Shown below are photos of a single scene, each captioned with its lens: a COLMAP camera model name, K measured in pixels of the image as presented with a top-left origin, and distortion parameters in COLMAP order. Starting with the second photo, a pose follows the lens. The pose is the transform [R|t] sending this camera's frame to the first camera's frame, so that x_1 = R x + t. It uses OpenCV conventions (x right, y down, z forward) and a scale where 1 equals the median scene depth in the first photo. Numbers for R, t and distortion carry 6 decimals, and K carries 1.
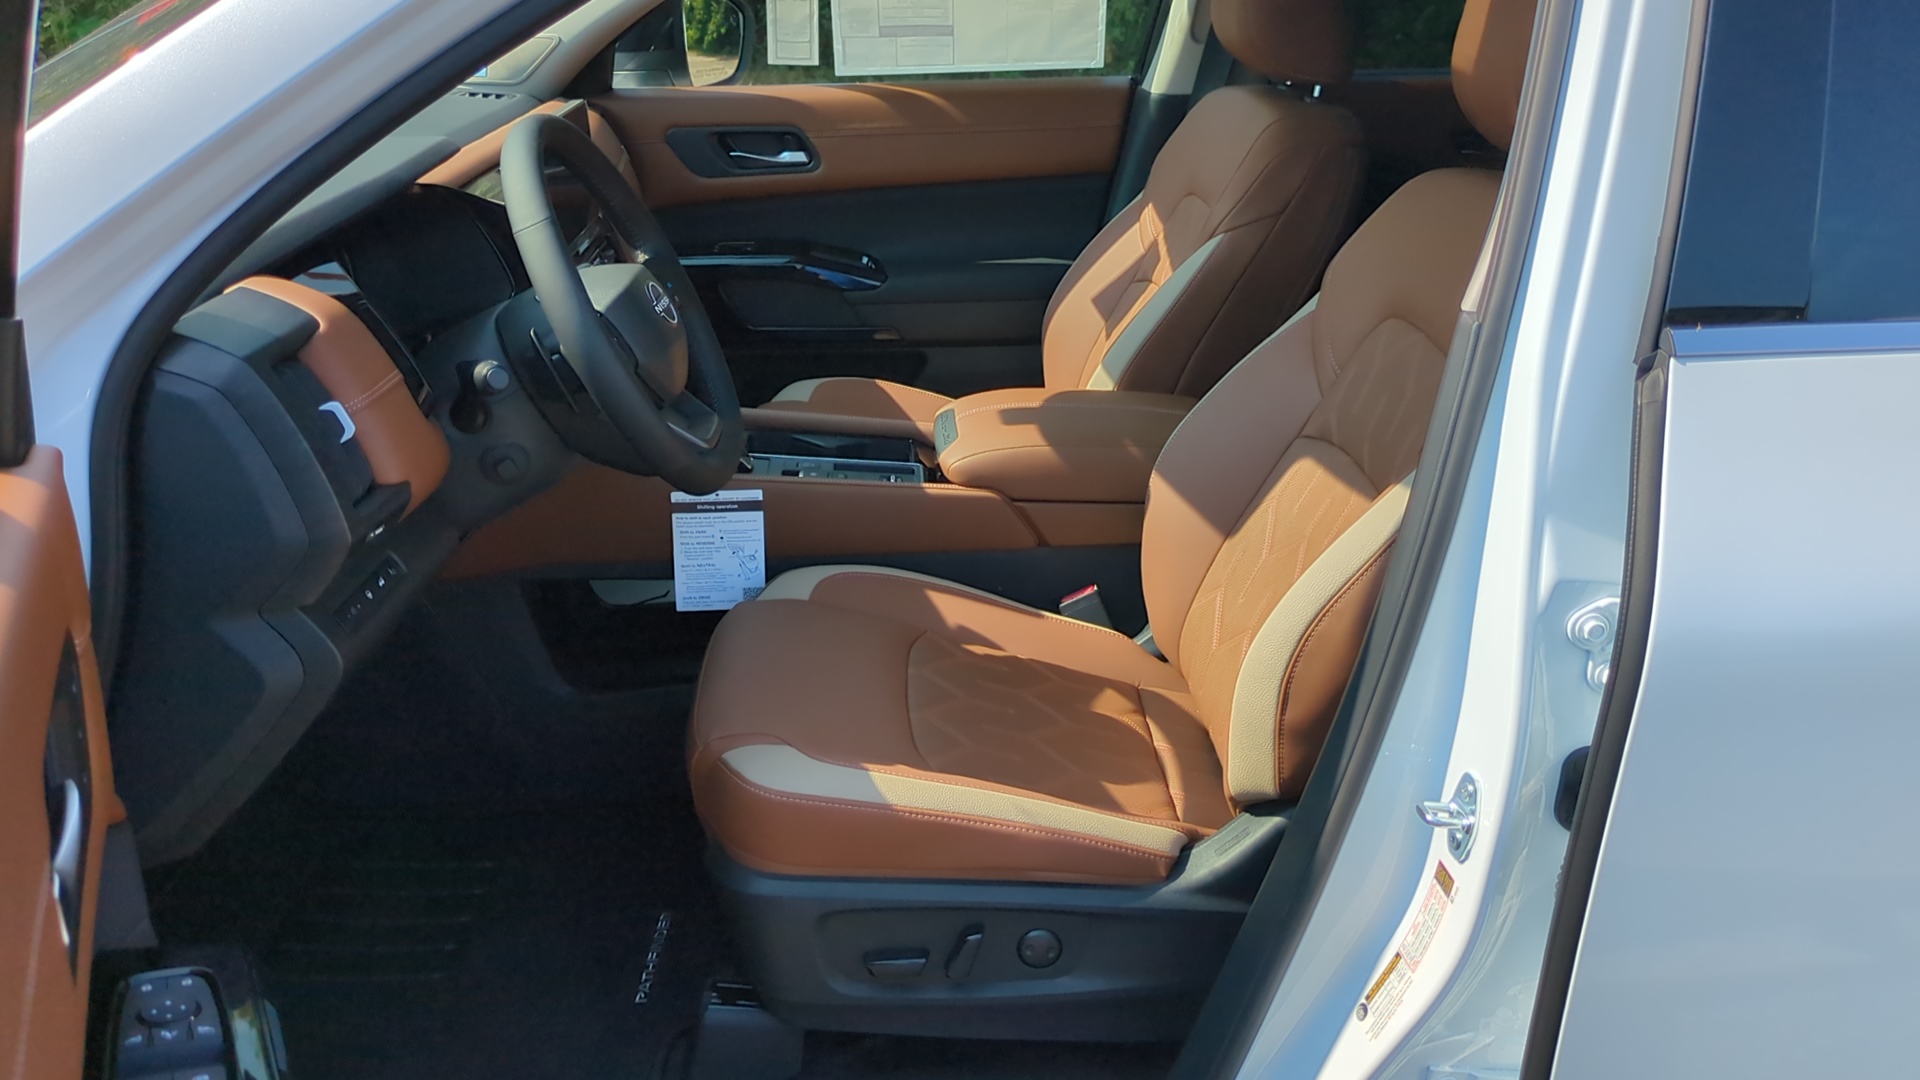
lens RADIAL K [[1648.3, 0, 963.3], [0, 1648.3, 531.7], [0, 0, 1]] dist [0.011656, -0.006420]
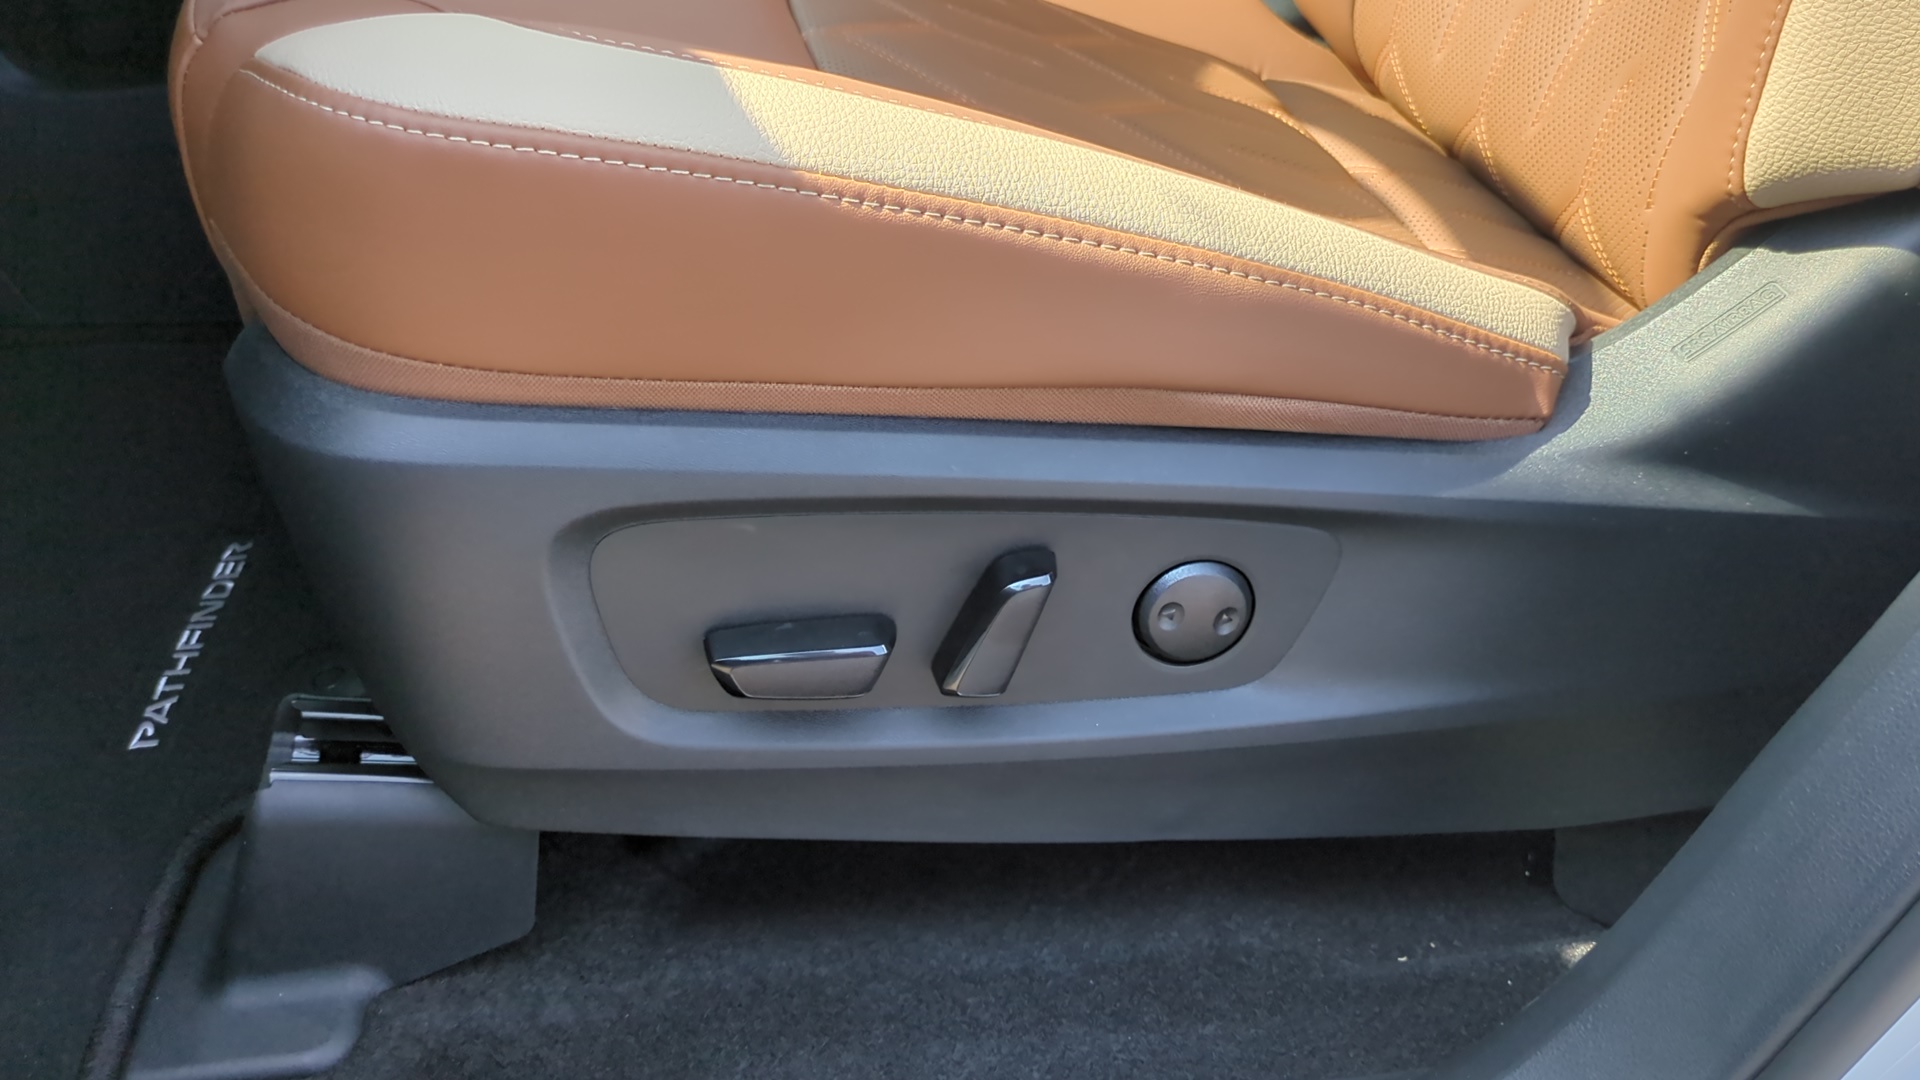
lens RADIAL K [[1648.3, 0, 963.3], [0, 1648.3, 531.7], [0, 0, 1]] dist [0.011656, -0.006420]
pose [[0.991453, -0.005379, 0.130354, -0.051309], [-0.020751, 0.979929, 0.198263, 0.163997], [-0.128804, -0.199273, 0.971442, 0.656242]]
